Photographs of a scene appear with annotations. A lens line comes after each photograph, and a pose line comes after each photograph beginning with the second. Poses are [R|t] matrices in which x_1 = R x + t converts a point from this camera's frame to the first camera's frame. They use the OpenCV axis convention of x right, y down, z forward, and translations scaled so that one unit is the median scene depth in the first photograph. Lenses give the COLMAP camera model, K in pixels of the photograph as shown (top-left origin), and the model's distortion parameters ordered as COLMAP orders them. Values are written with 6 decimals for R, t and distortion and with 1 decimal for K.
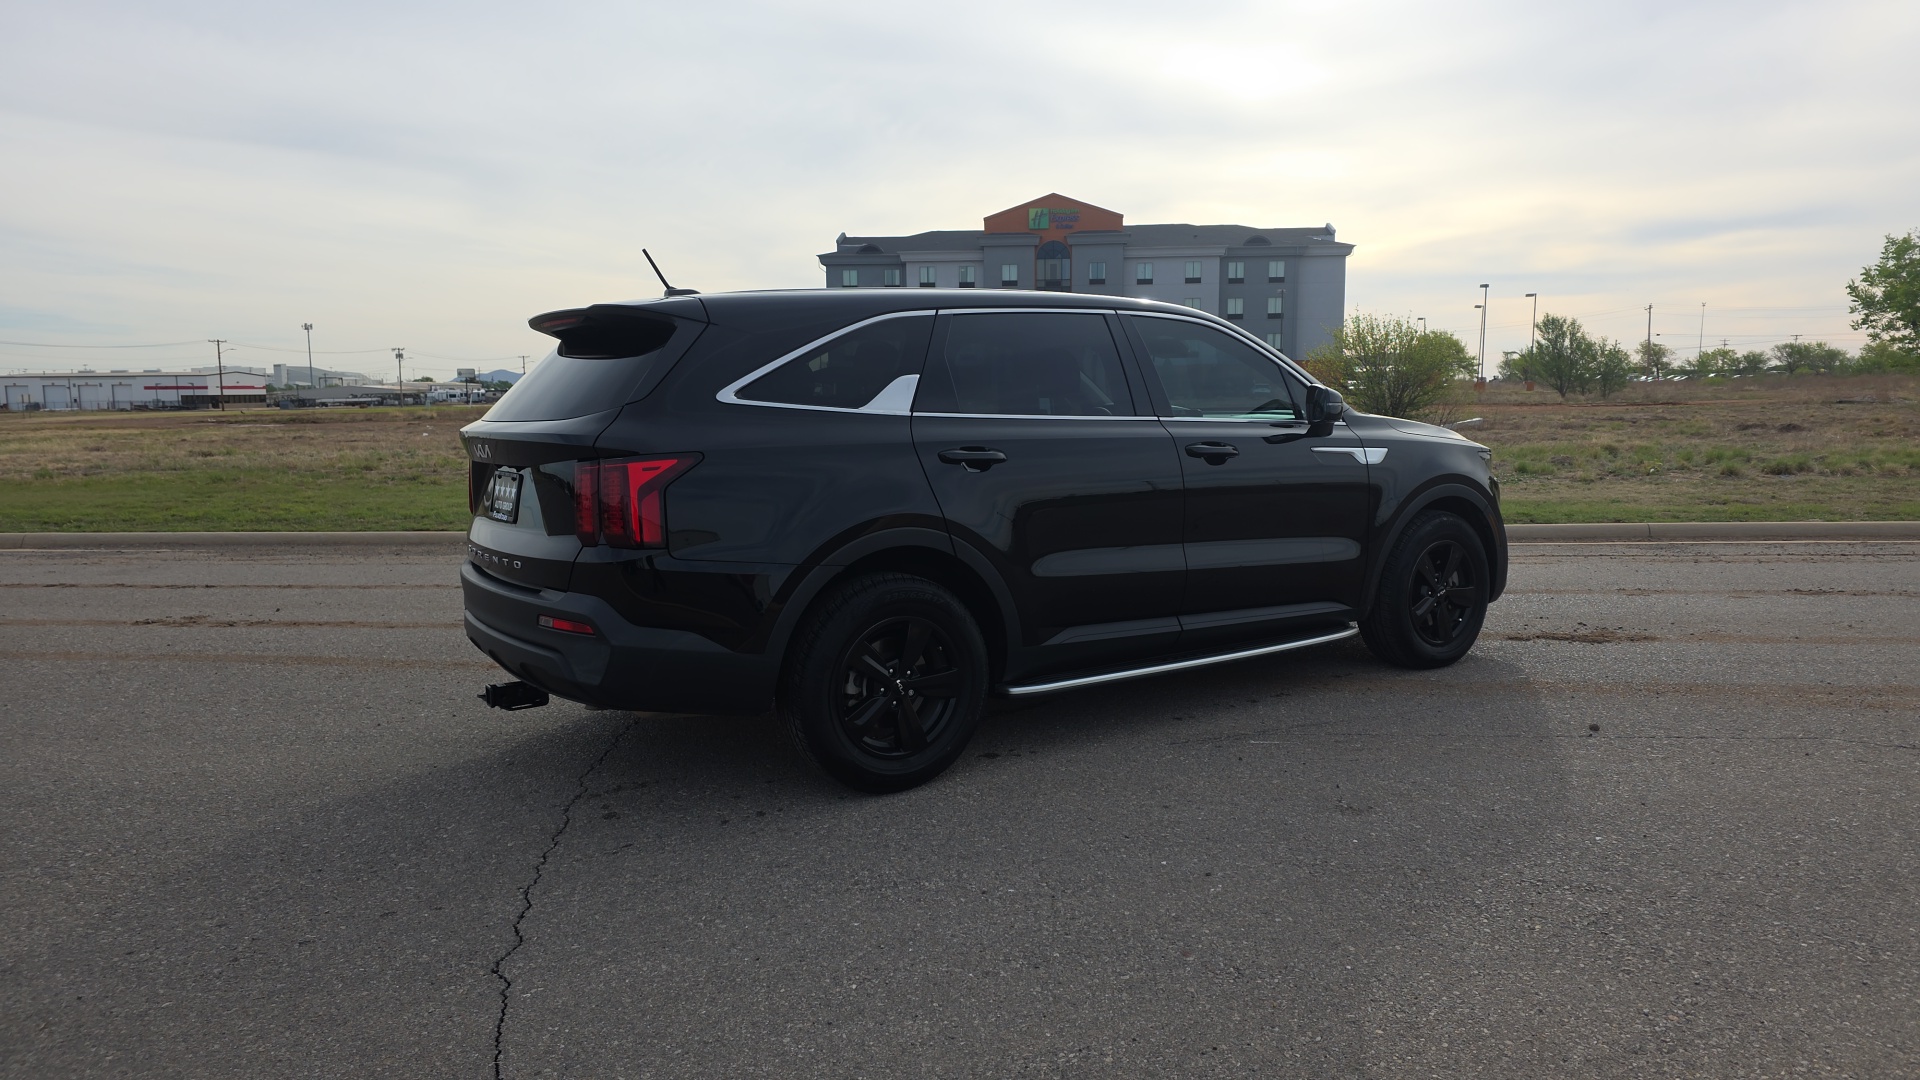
lens RADIAL K [[1290.6, 0, 968.0], [0, 1290.6, 556.0], [0, 0, 1]] dist [0.038265, -0.038200]
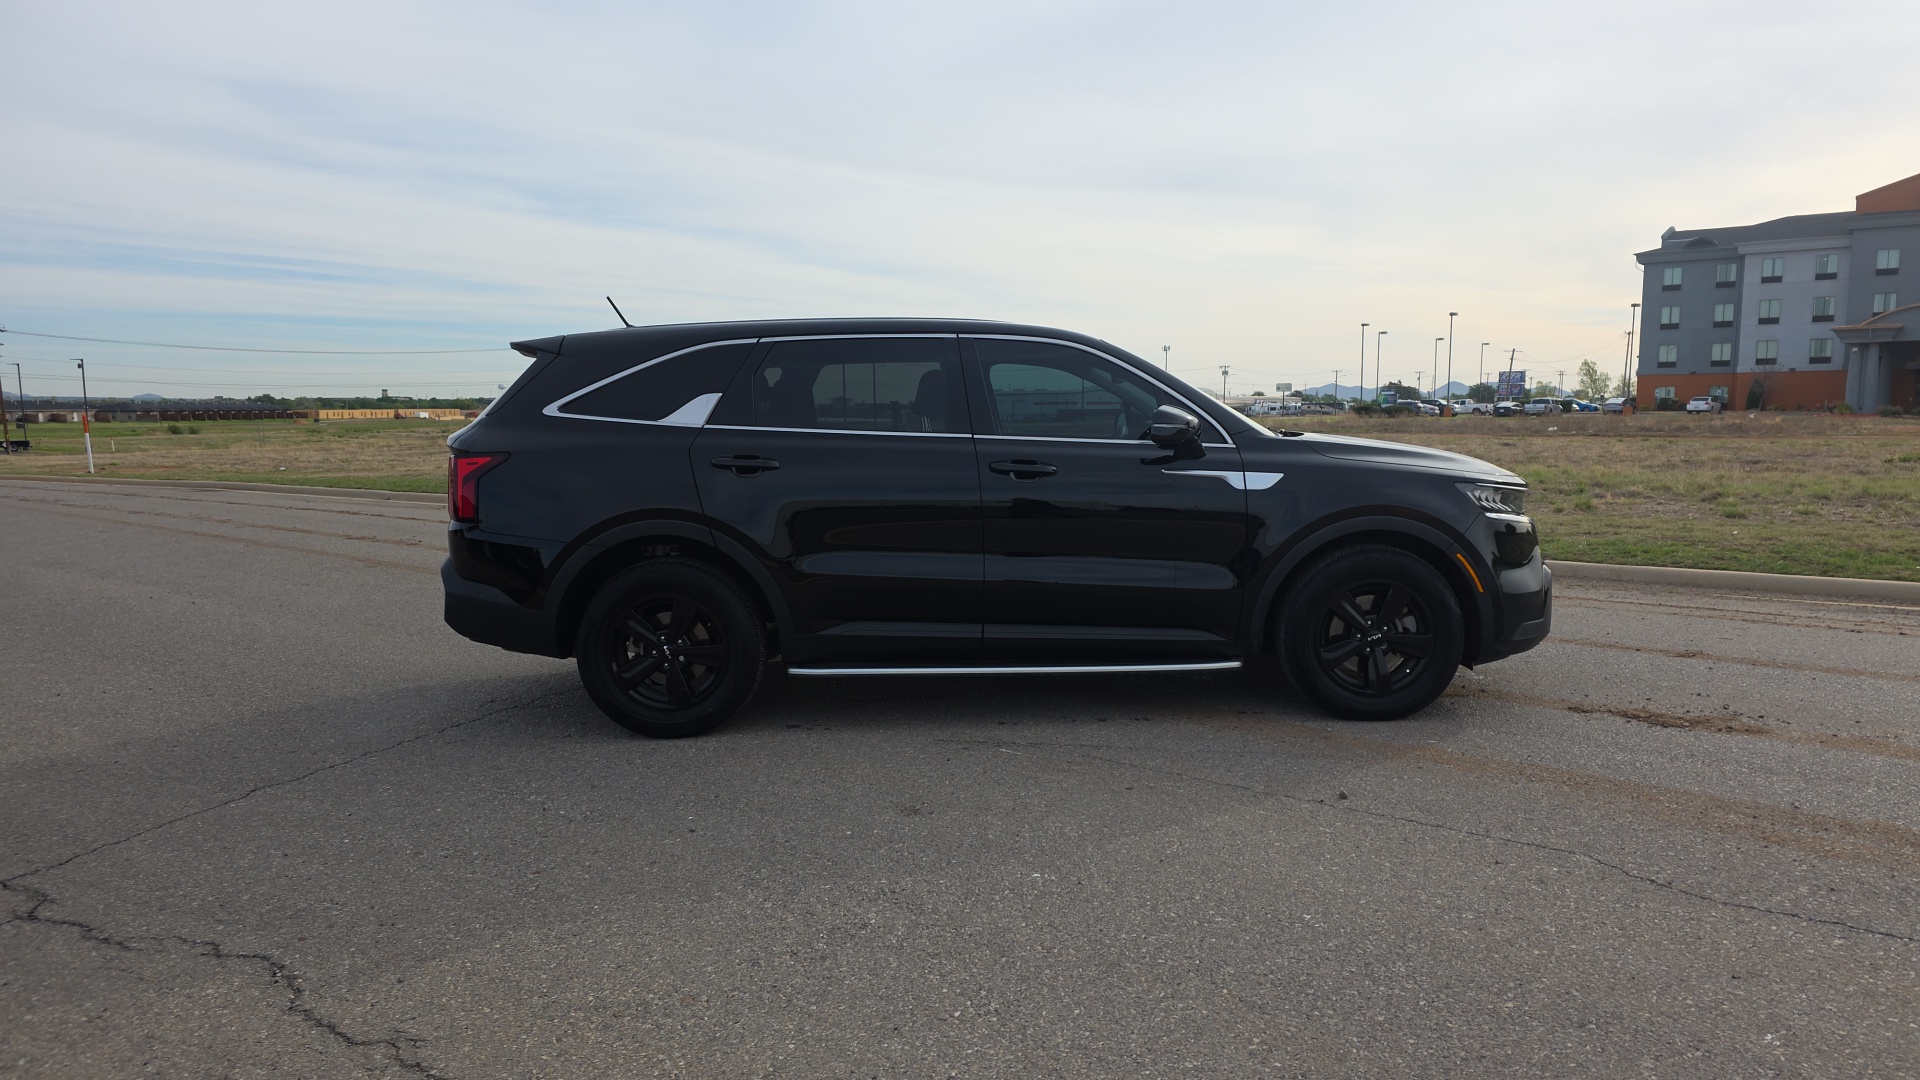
lens RADIAL K [[1290.6, 0, 1016.1], [0, 1290.6, 581.8], [0, 0, 1]] dist [0.038265, -0.038200]
pose [[0.827778, 0.078001, -0.555608, 0.763665], [-0.072871, 0.996848, 0.031378, -0.022184], [0.556304, 0.014513, 0.830852, 0.147928]]
